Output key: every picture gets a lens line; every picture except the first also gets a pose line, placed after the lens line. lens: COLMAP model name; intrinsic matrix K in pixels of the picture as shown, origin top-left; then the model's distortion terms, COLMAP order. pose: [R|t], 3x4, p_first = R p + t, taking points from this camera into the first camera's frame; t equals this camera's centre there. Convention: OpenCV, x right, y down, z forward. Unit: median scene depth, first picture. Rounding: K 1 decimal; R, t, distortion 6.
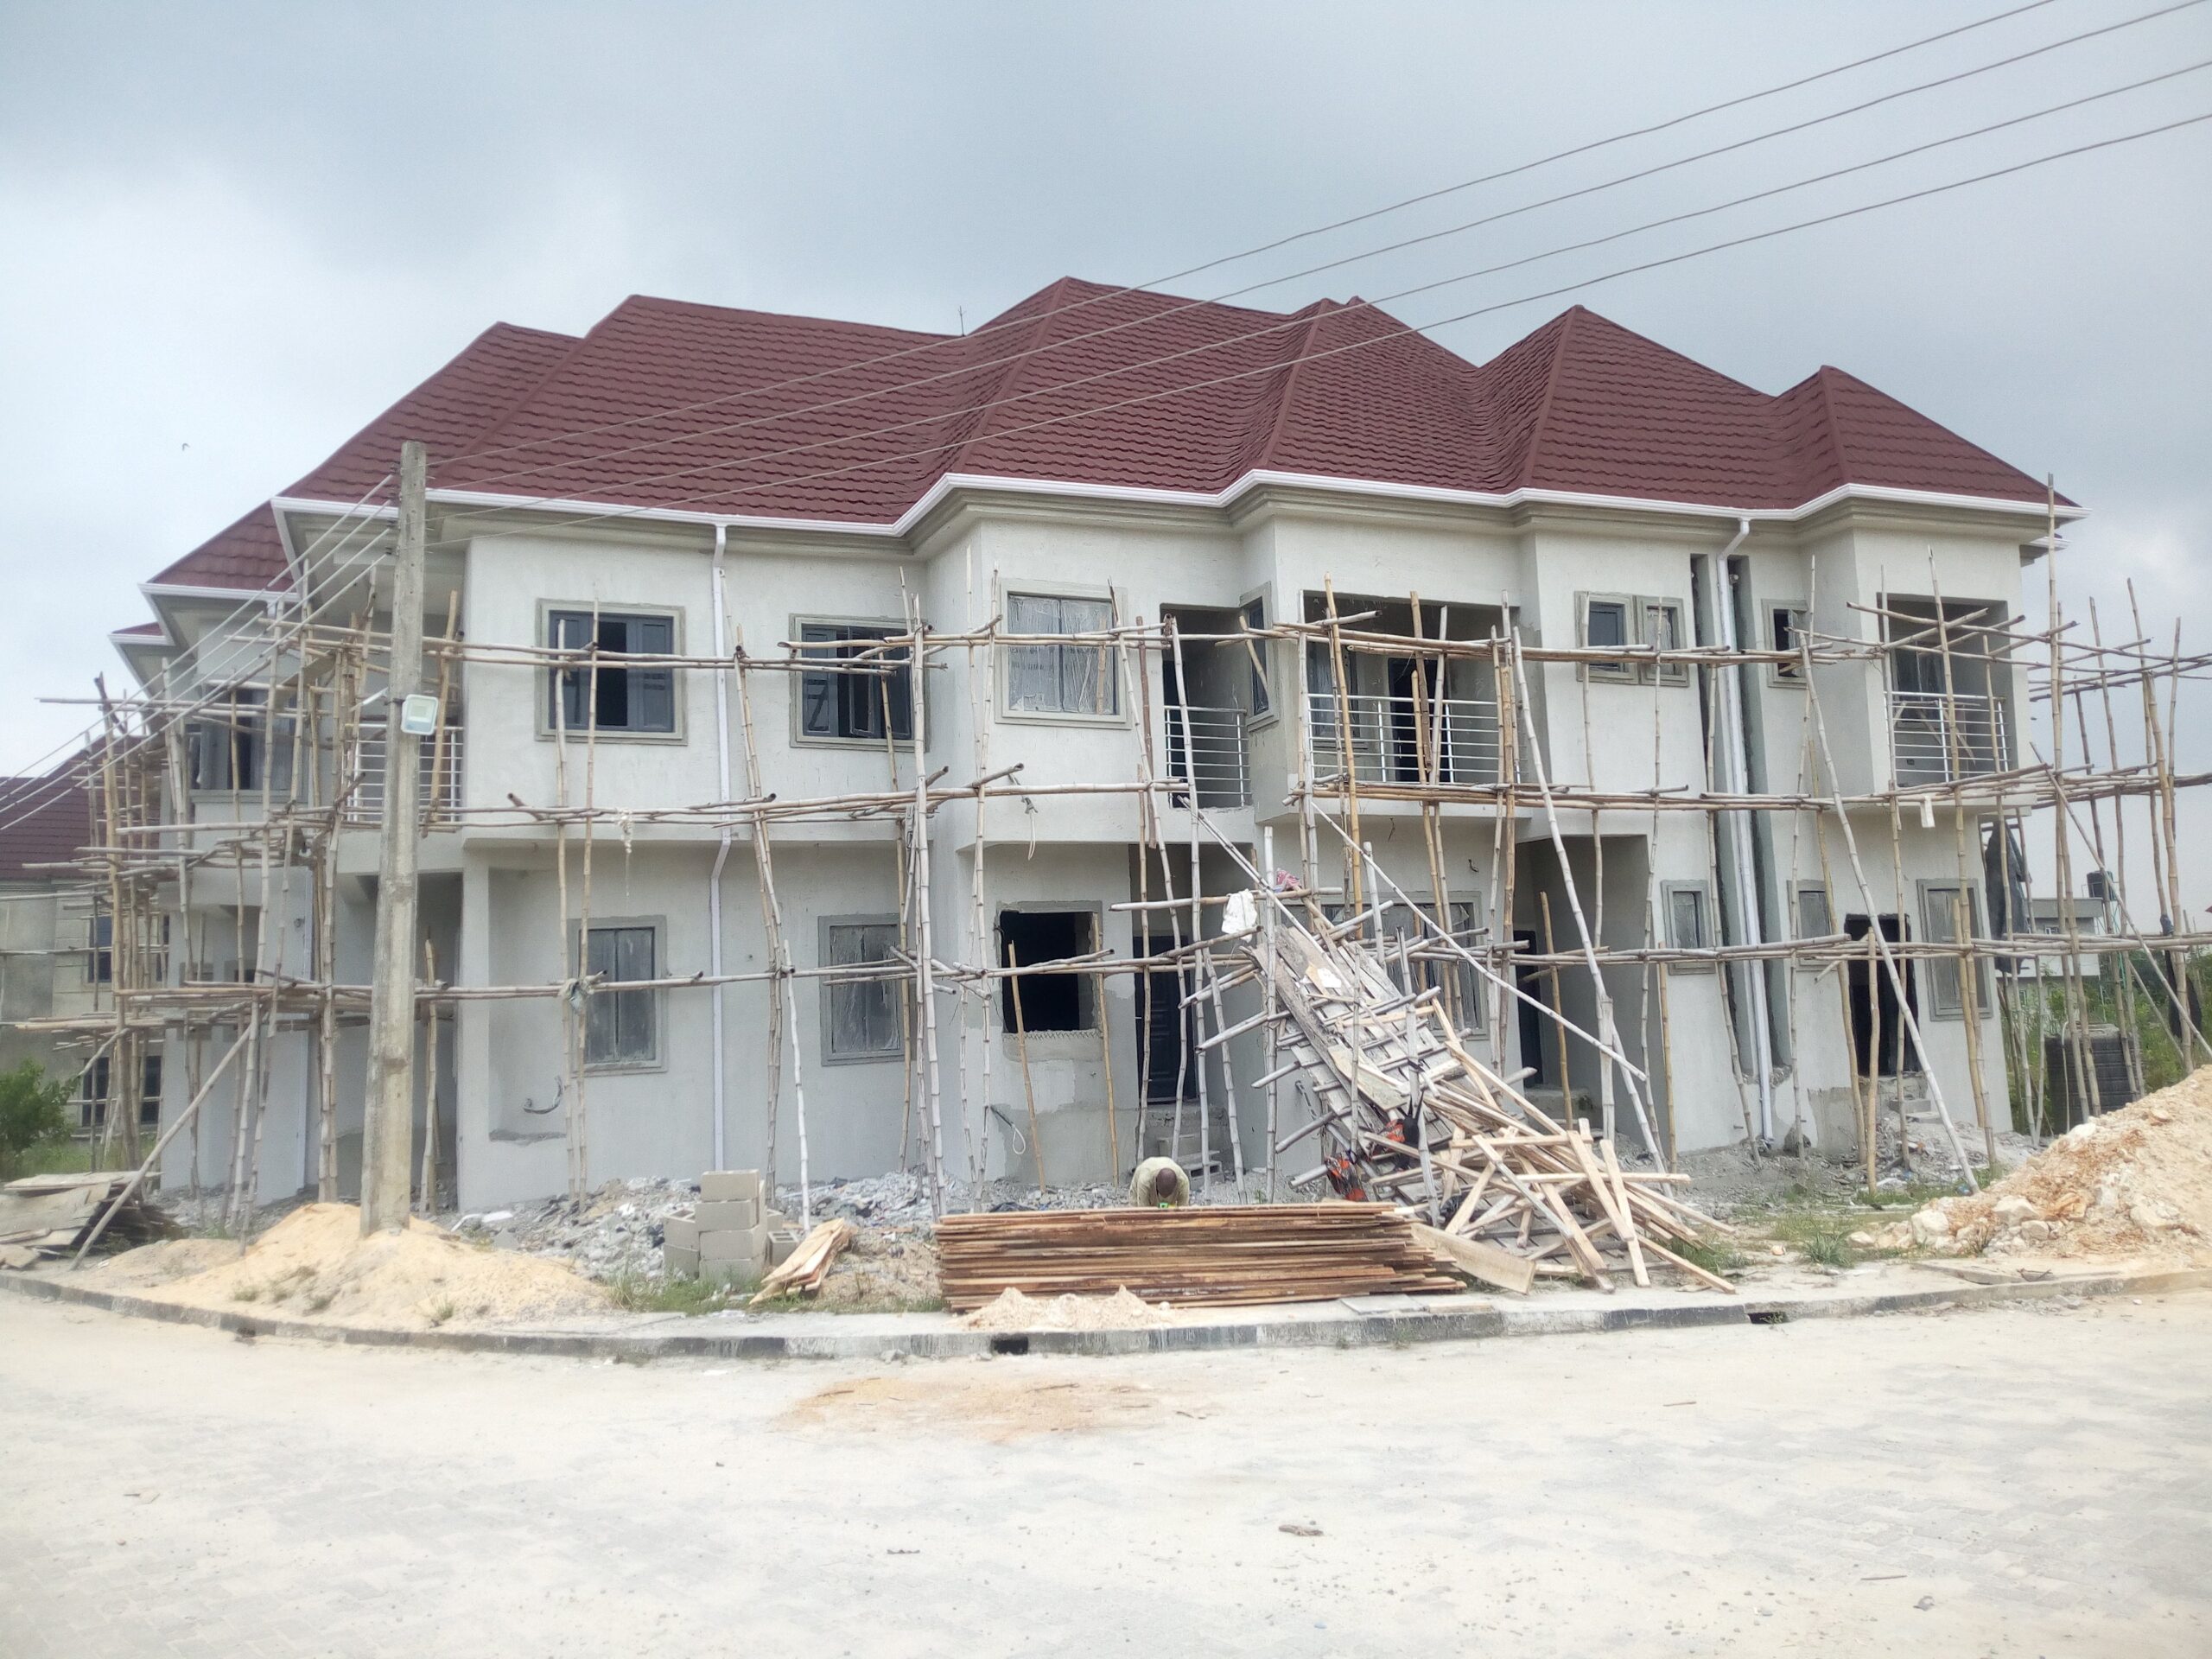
lens RADIAL K [[1590.3, 0, 1097.4], [0, 1590.3, 769.7], [0, 0, 1]] dist [0.084772, -0.134621]
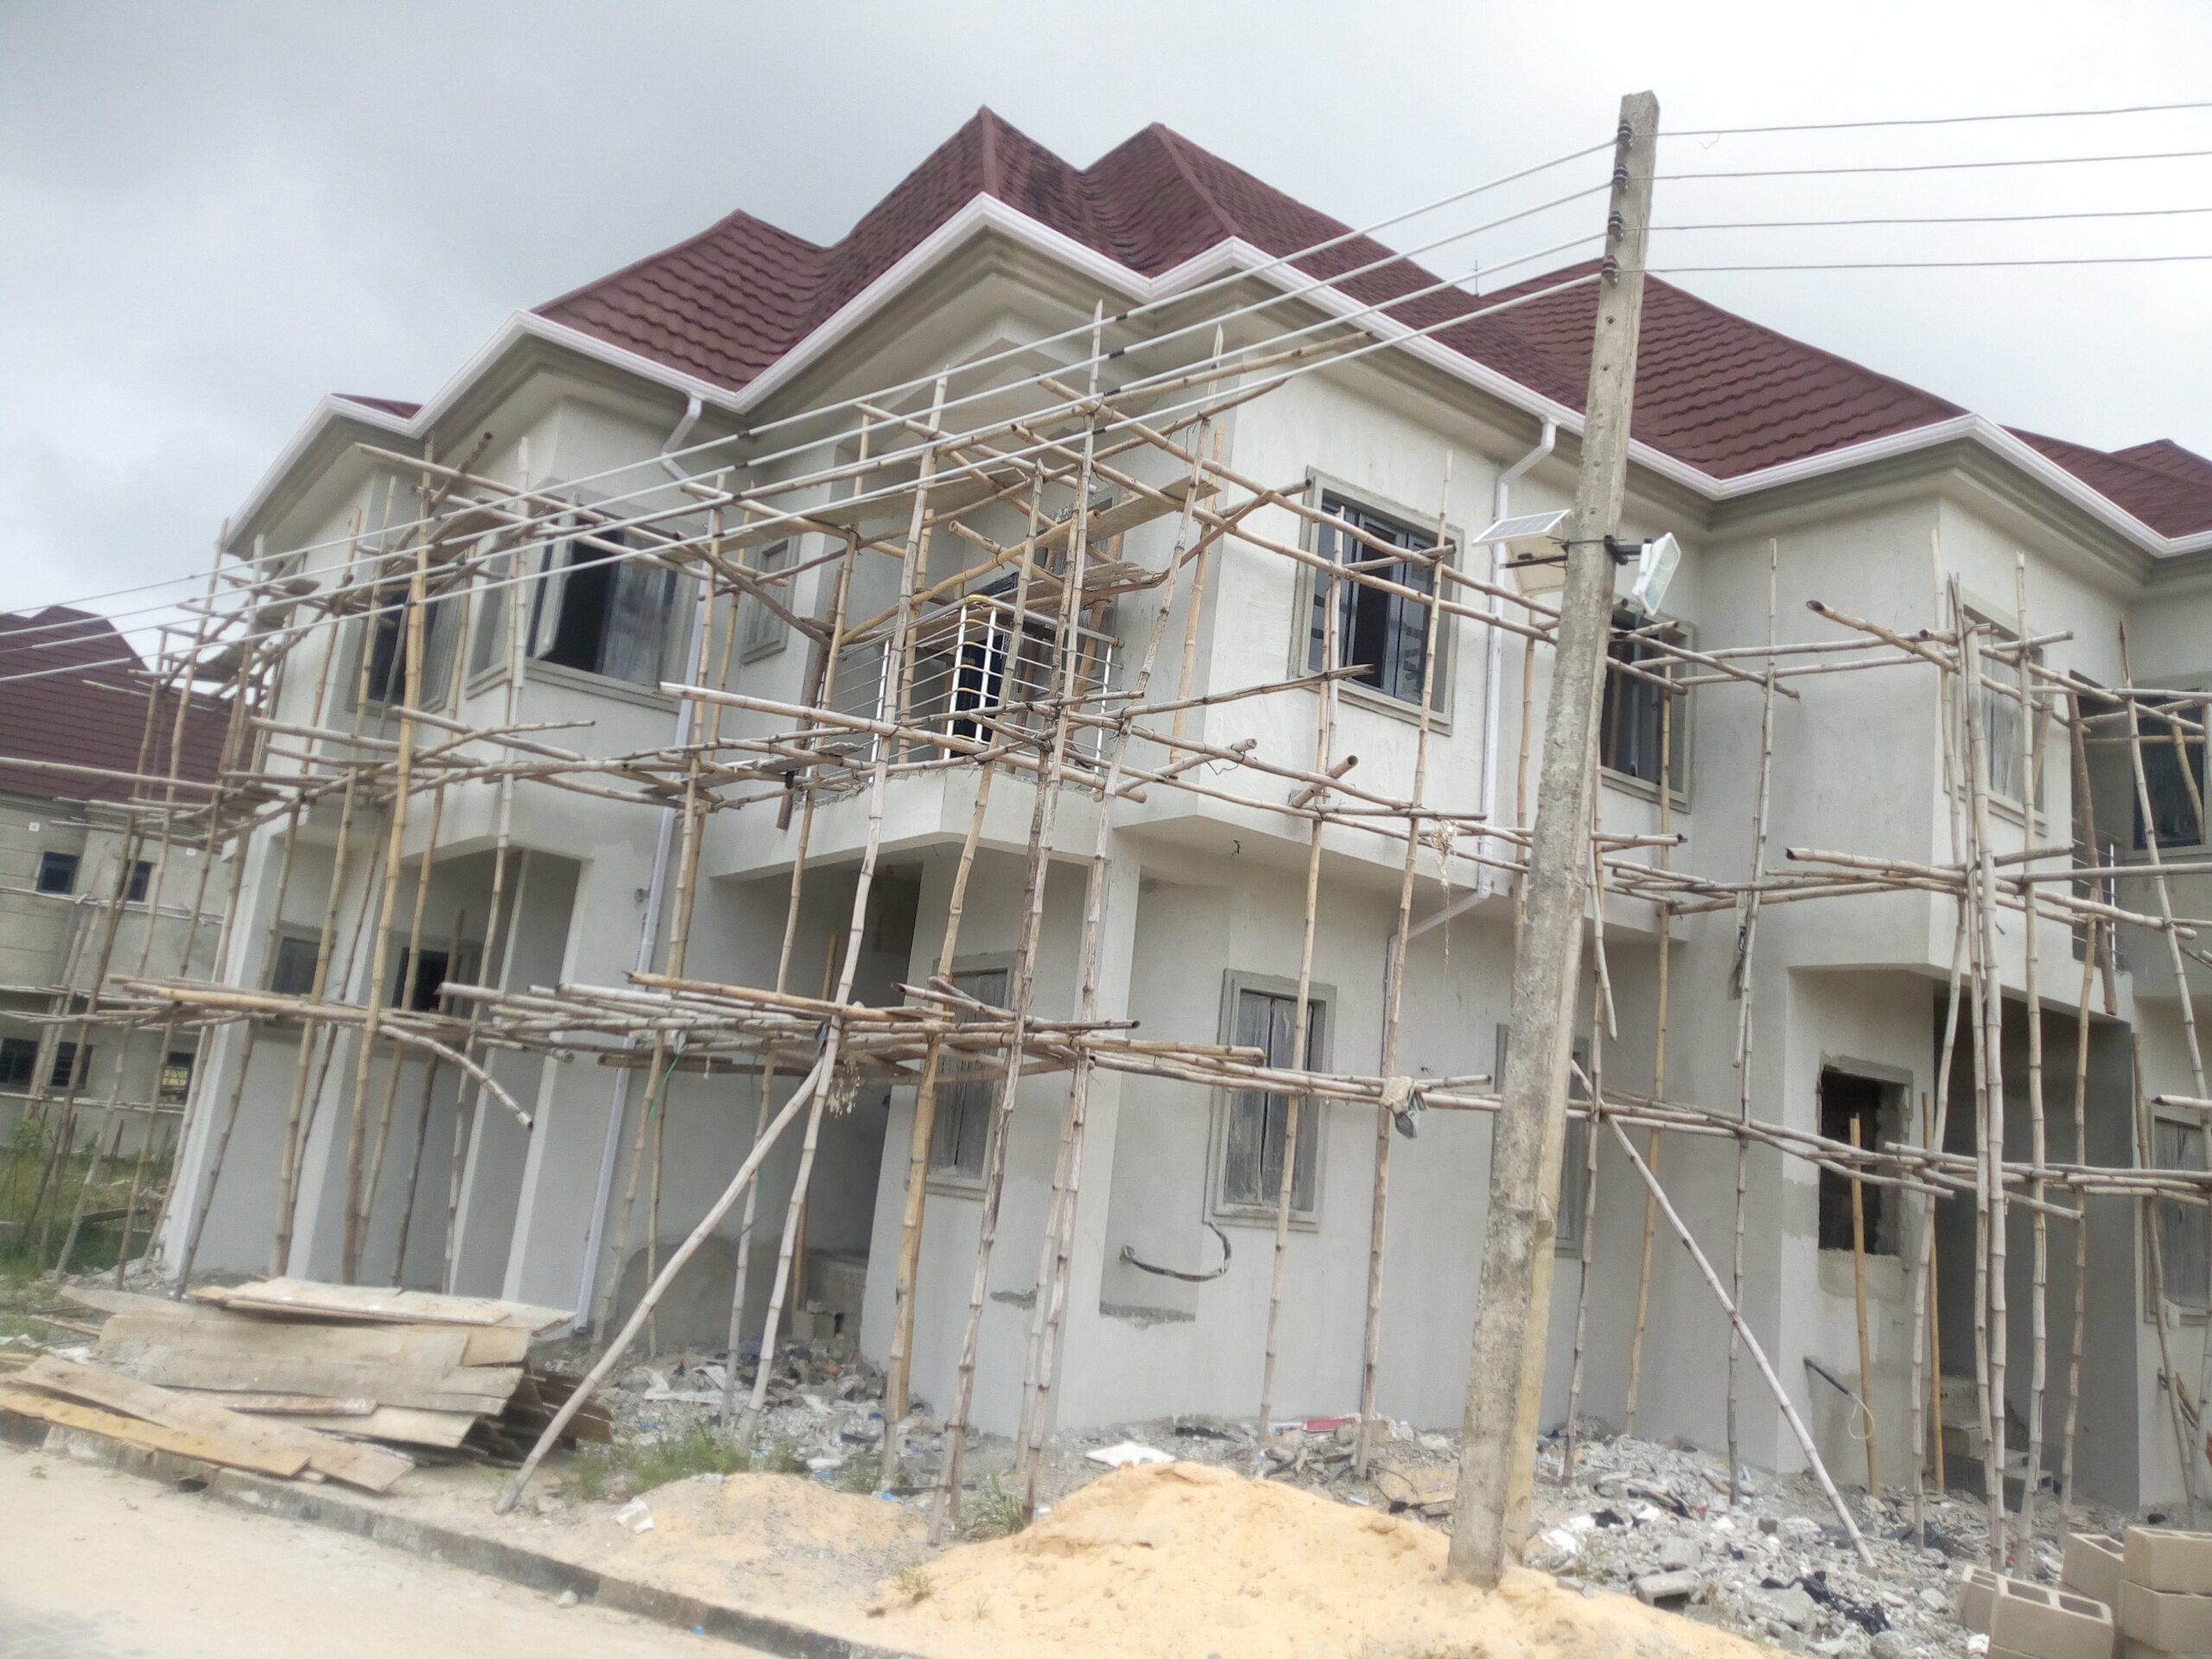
lens RADIAL K [[1625.8, 0, 1104.2], [0, 1625.8, 783.8], [0, 0, 1]] dist [0.040604, -0.000255]
pose [[0.962646, 0.189517, 0.193380, -0.512449], [-0.176031, 0.980721, -0.084844, 0.084180], [-0.205731, 0.047634, 0.977449, 0.376758]]
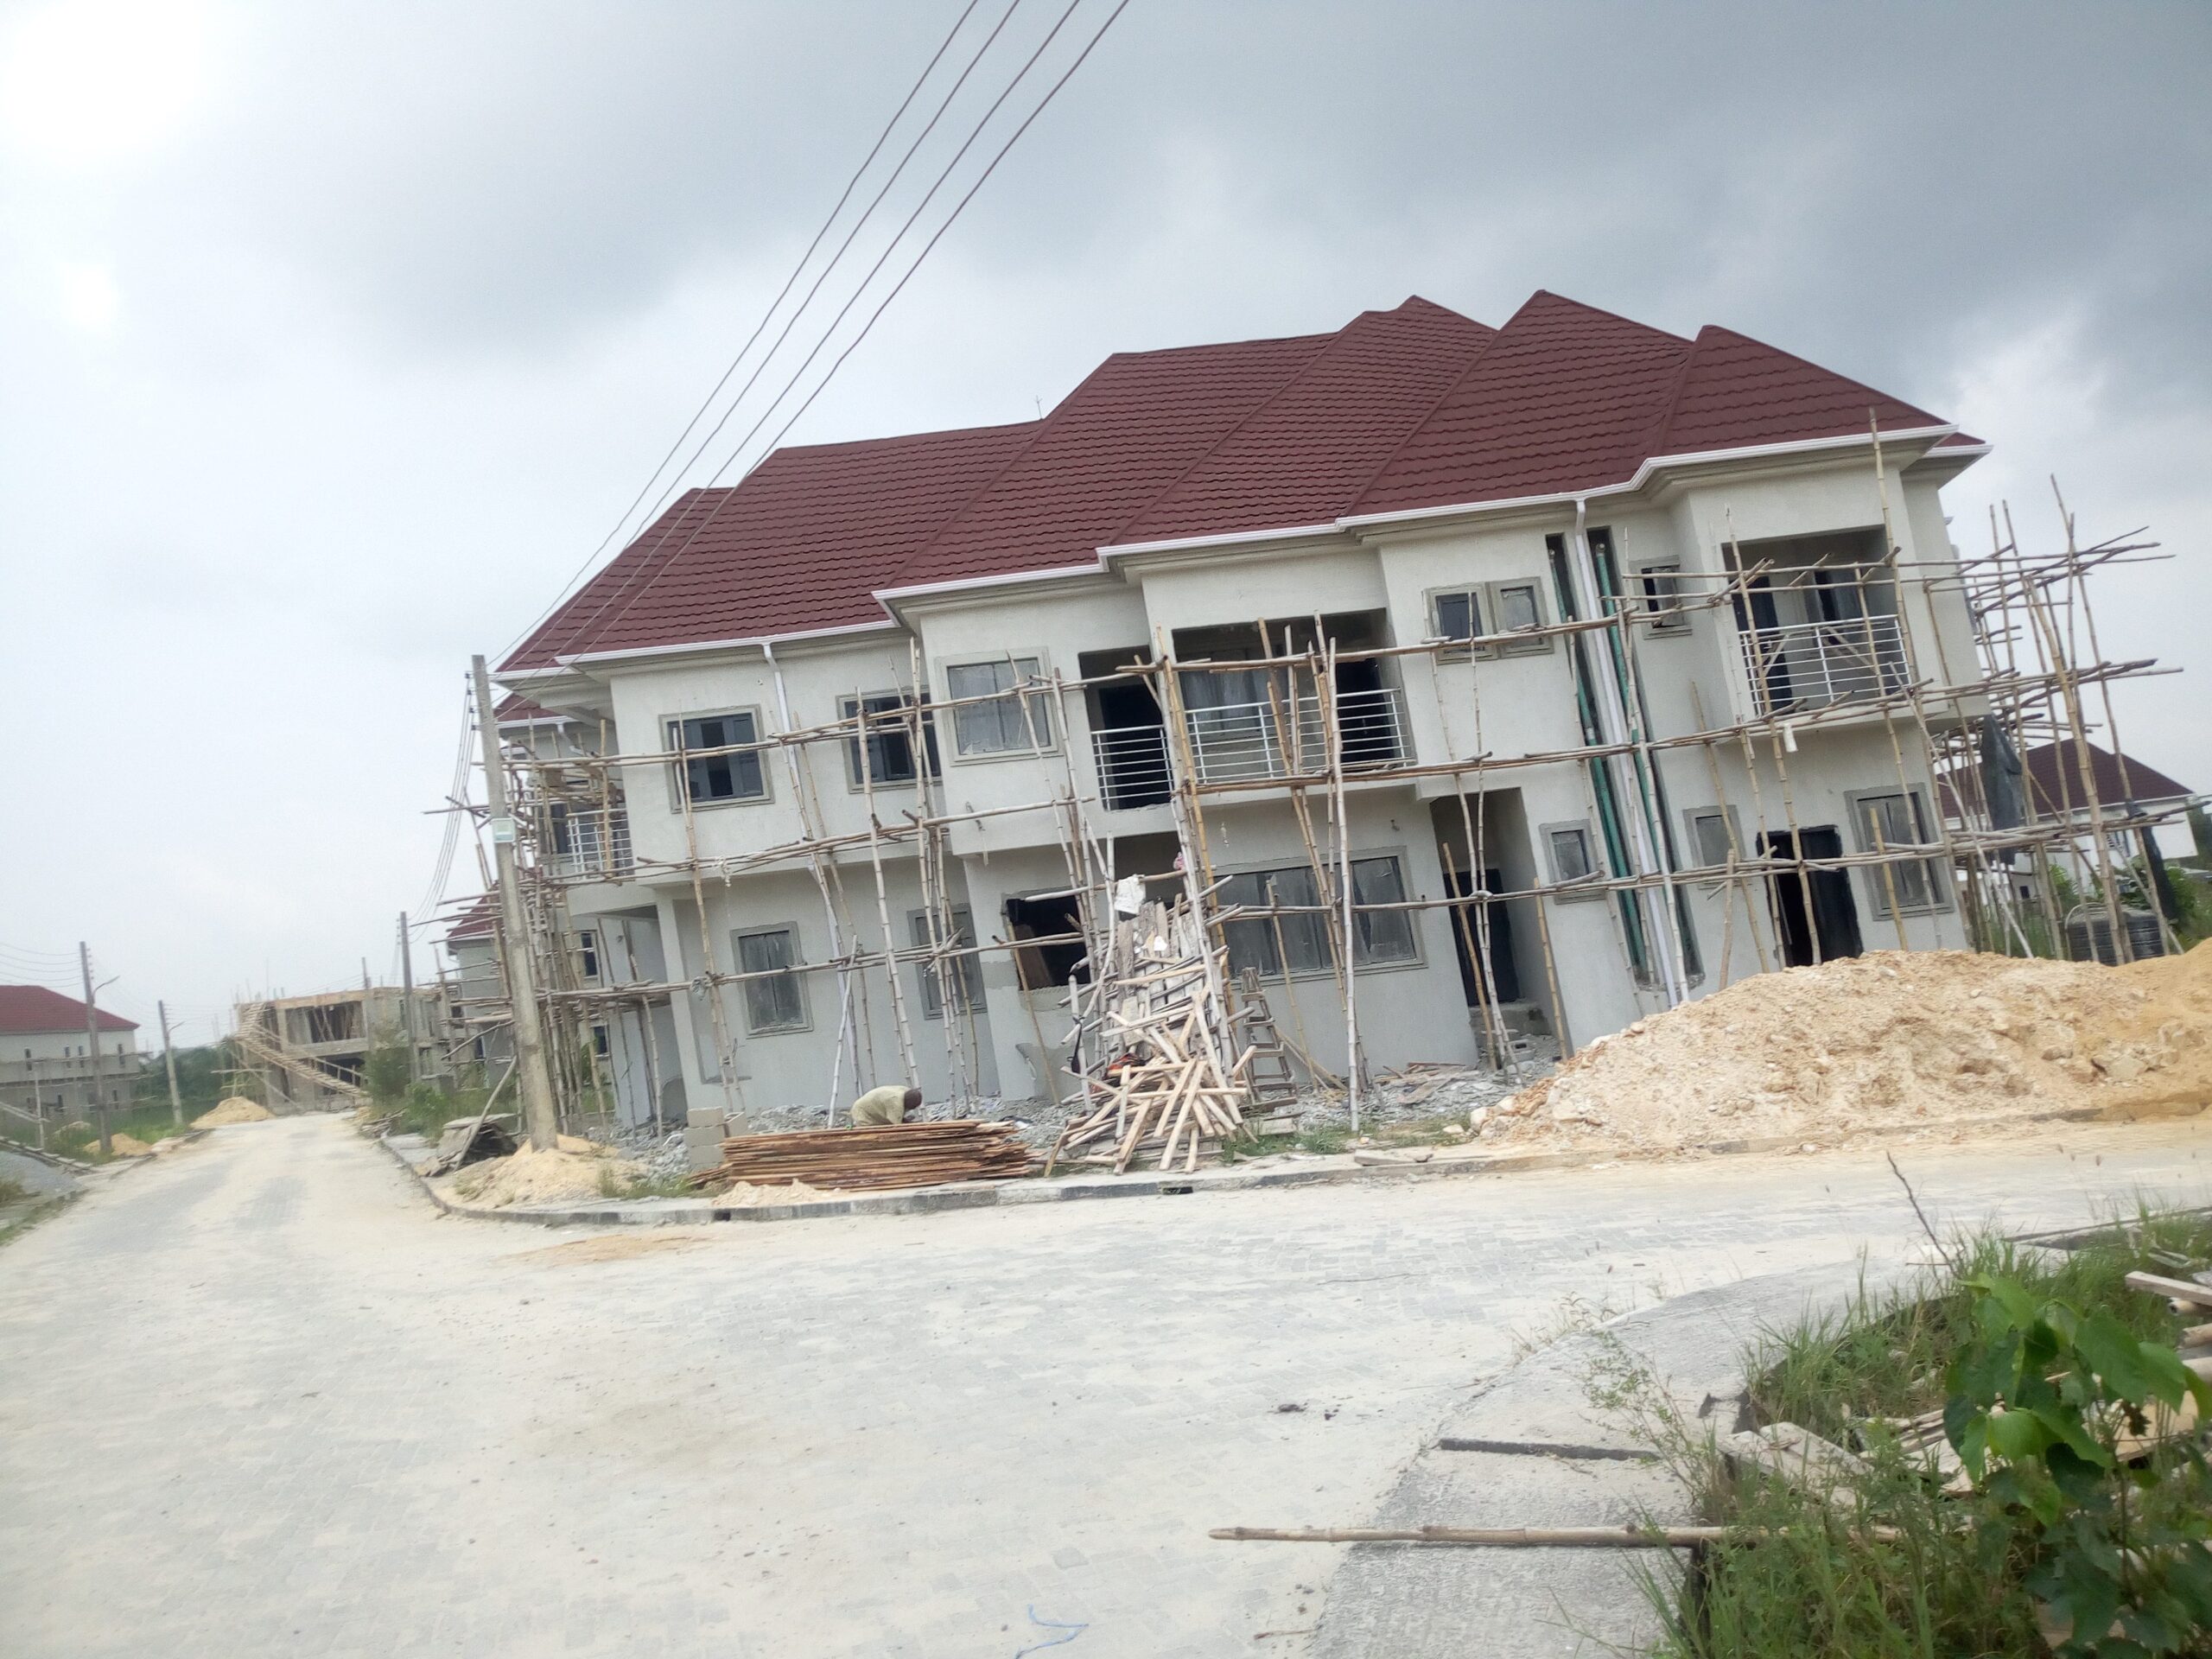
lens RADIAL K [[1512.7, 0, 1106.0], [0, 1512.7, 829.5], [0, 0, 1]] dist [0.036355, -0.000485]
pose [[0.931831, -0.096650, -0.349785, 0.468905], [0.127075, 0.989758, 0.065047, -0.040925], [0.339916, -0.105061, 0.934569, -0.137718]]
